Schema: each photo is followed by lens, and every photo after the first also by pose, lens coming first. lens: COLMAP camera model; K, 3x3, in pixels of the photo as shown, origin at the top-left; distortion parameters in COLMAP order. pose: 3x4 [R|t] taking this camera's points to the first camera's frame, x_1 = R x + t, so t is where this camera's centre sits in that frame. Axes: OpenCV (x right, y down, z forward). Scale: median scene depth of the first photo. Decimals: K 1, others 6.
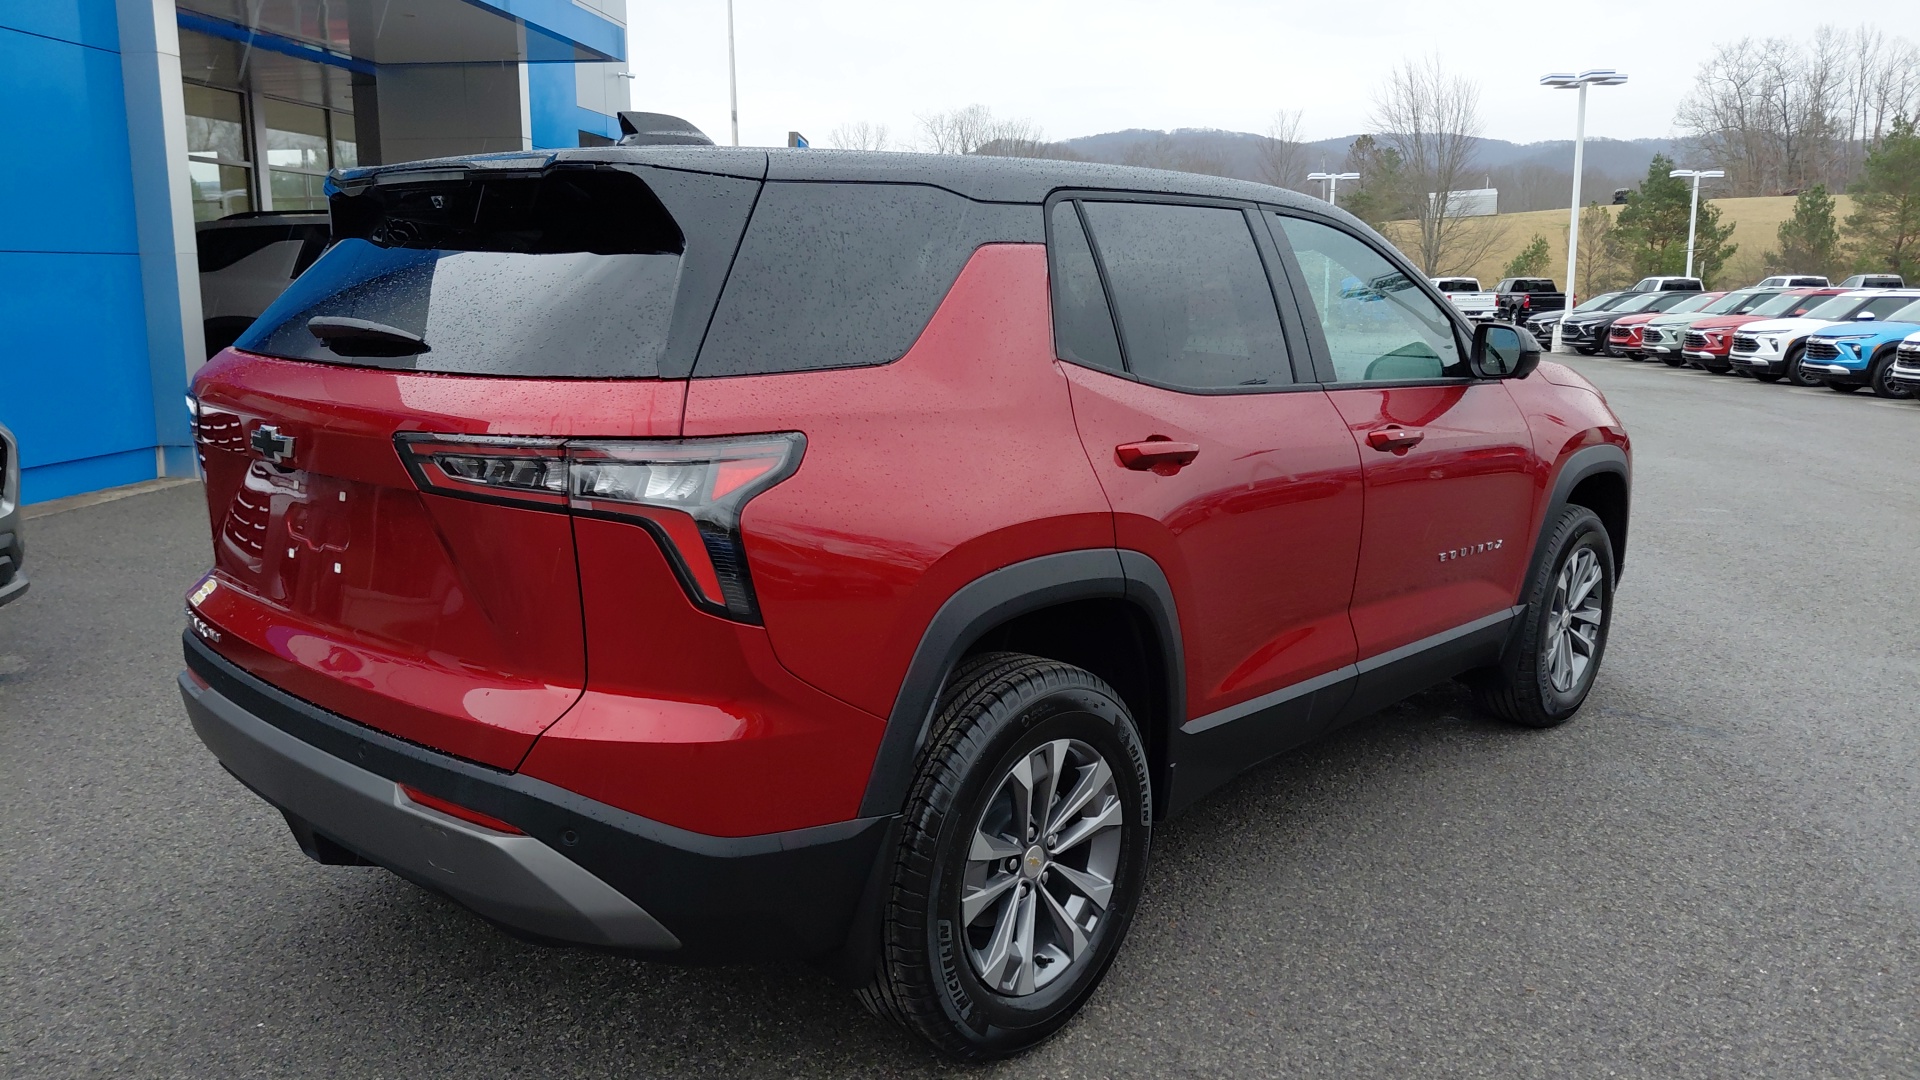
lens RADIAL K [[1425.2, 0, 956.3], [0, 1425.2, 552.2], [0, 0, 1]] dist [0.003794, -0.004395]
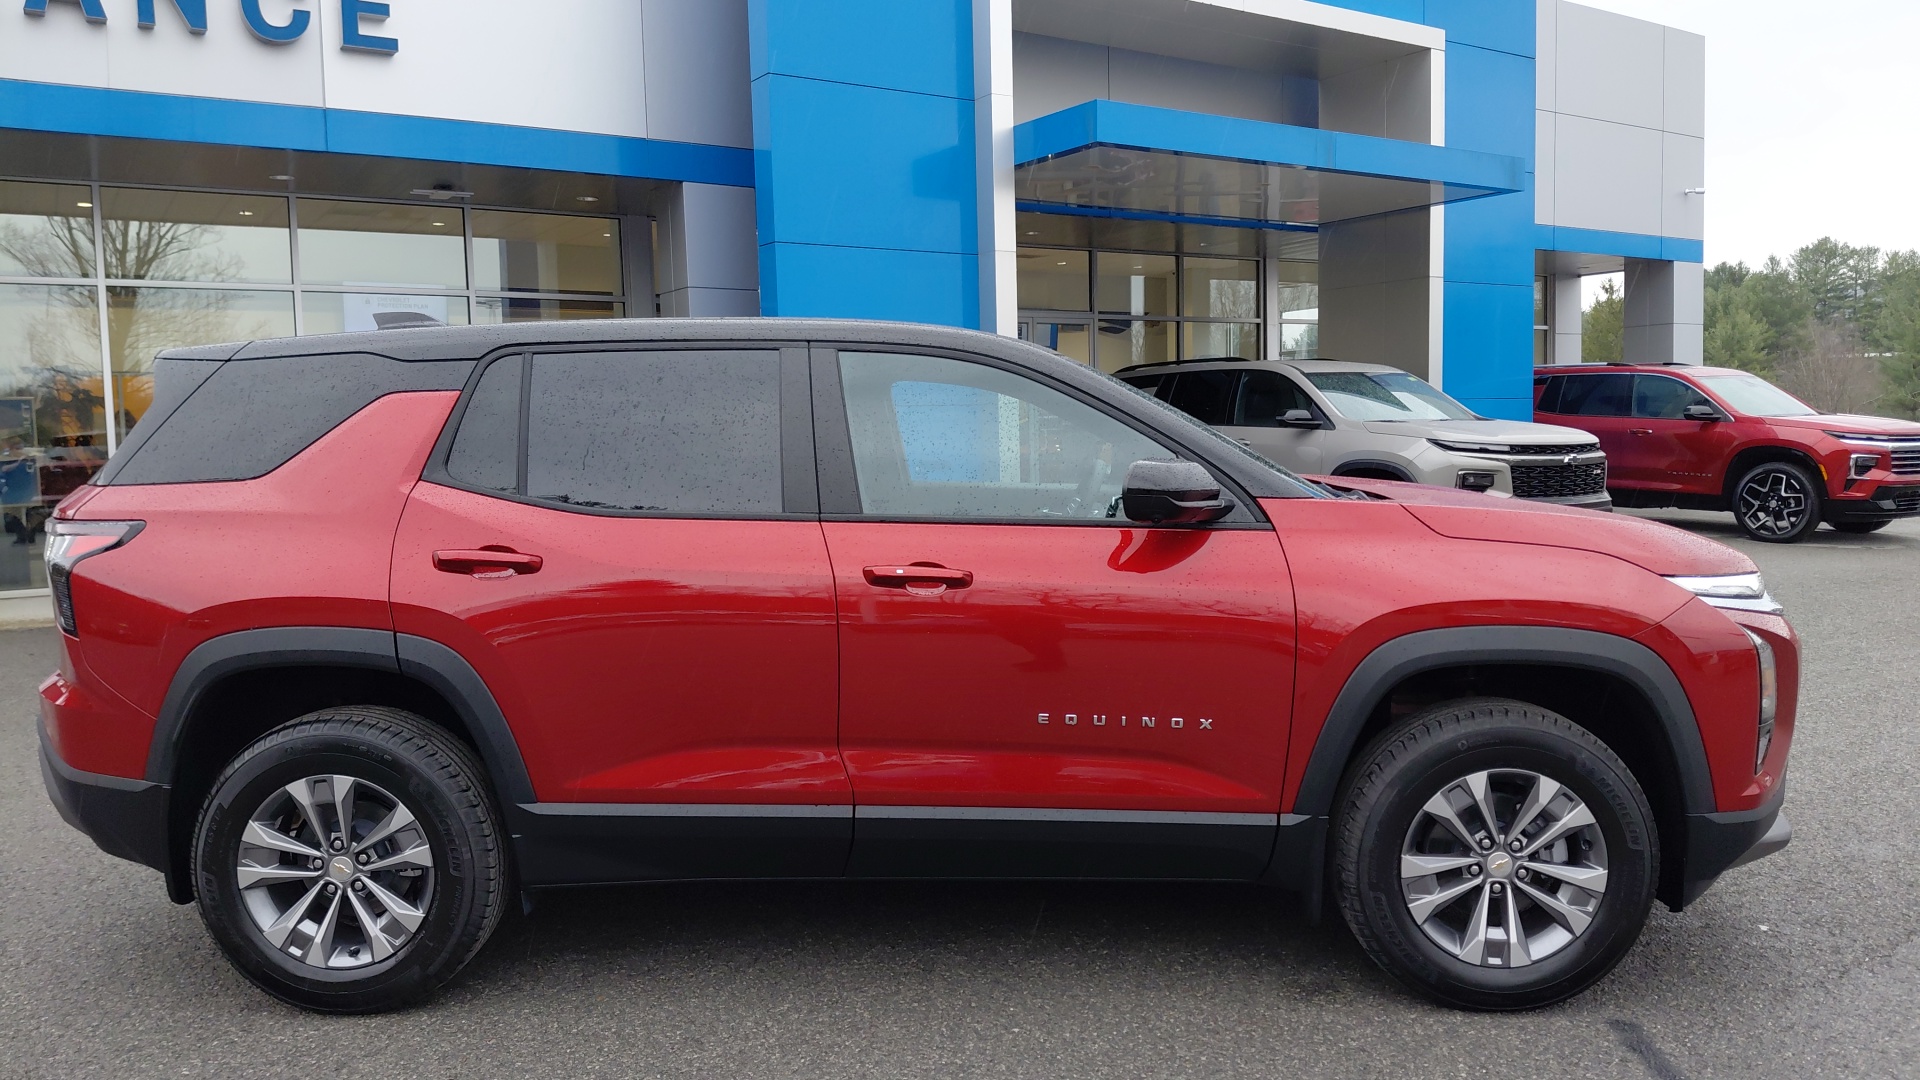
lens RADIAL K [[1449.8, 0, 960.0], [0, 1449.8, 540.0], [0, 0, 1]] dist [0.006184, -0.006552]
pose [[0.648992, 0.044522, -0.759492, 1.314445], [-0.123262, 0.991250, -0.047220, -0.077515], [0.750744, 0.124262, 0.648801, 0.504222]]
